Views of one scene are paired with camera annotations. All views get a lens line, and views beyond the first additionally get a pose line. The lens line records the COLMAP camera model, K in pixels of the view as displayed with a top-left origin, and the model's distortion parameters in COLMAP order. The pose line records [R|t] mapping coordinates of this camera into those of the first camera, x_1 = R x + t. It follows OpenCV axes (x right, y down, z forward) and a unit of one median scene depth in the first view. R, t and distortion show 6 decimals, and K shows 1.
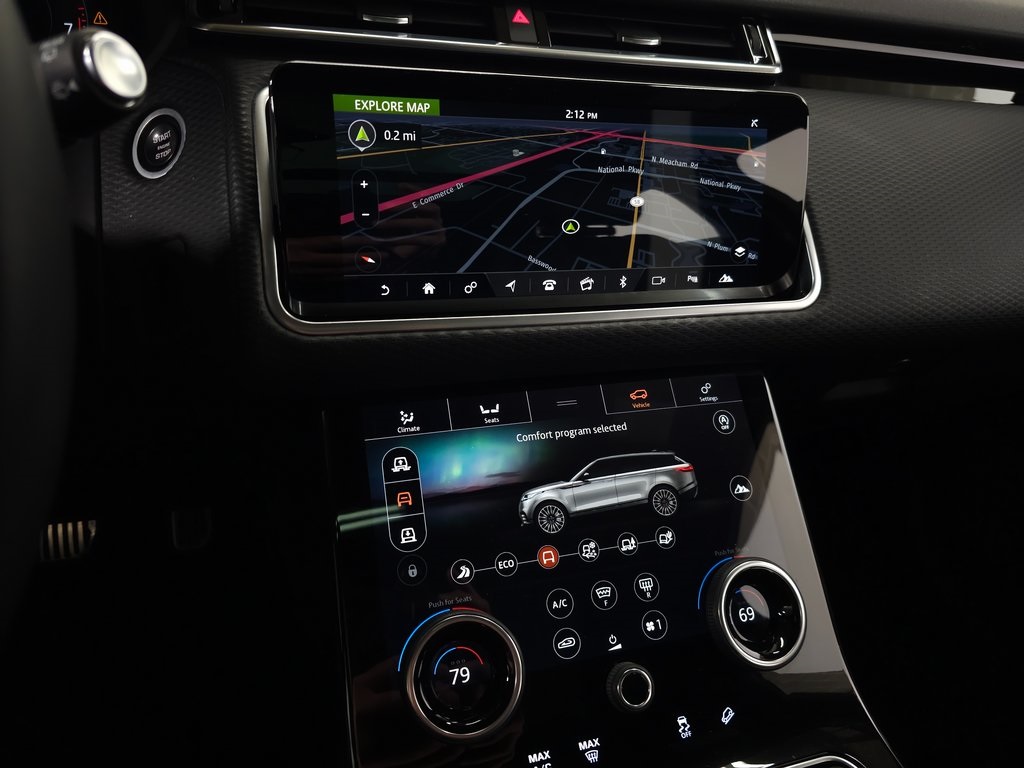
lens RADIAL K [[687.3, 0, 515.1], [0, 687.3, 371.7], [0, 0, 1]] dist [0.047698, -0.057144]
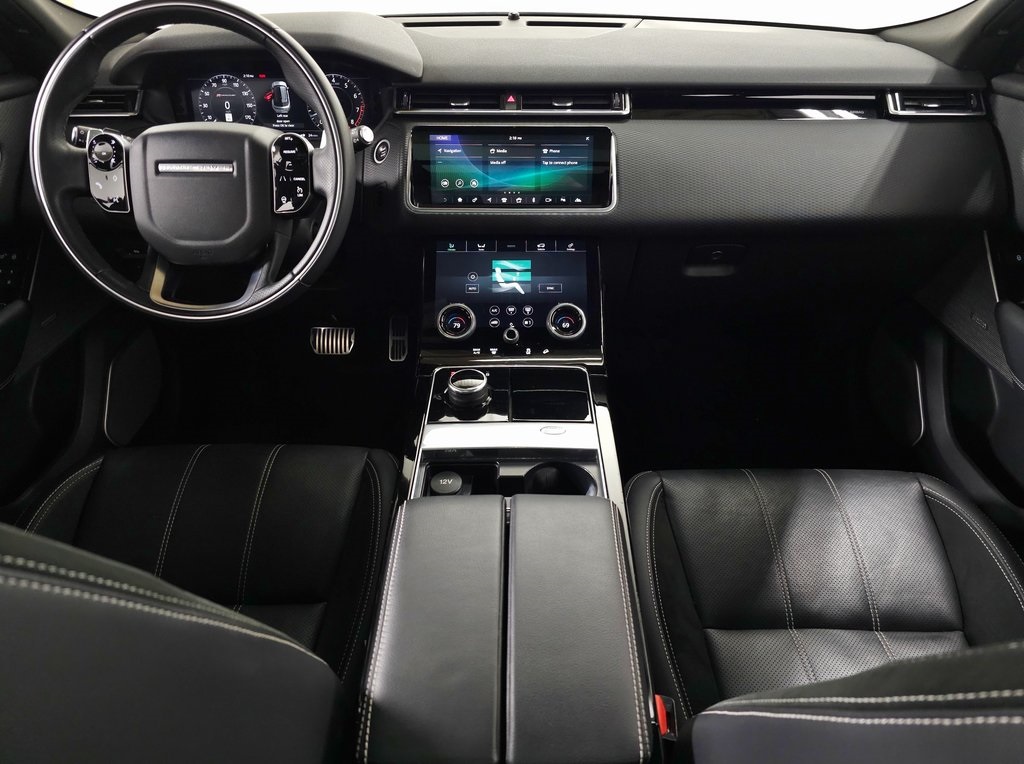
lens RADIAL K [[687.3, 0, 521.8], [0, 687.3, 384.8], [0, 0, 1]] dist [0.047698, -0.057144]
pose [[0.949151, 0.082138, -0.303918, 1.047549], [-0.074390, 0.996542, 0.037007, 0.518747], [0.305906, -0.012517, 0.951979, -1.666415]]
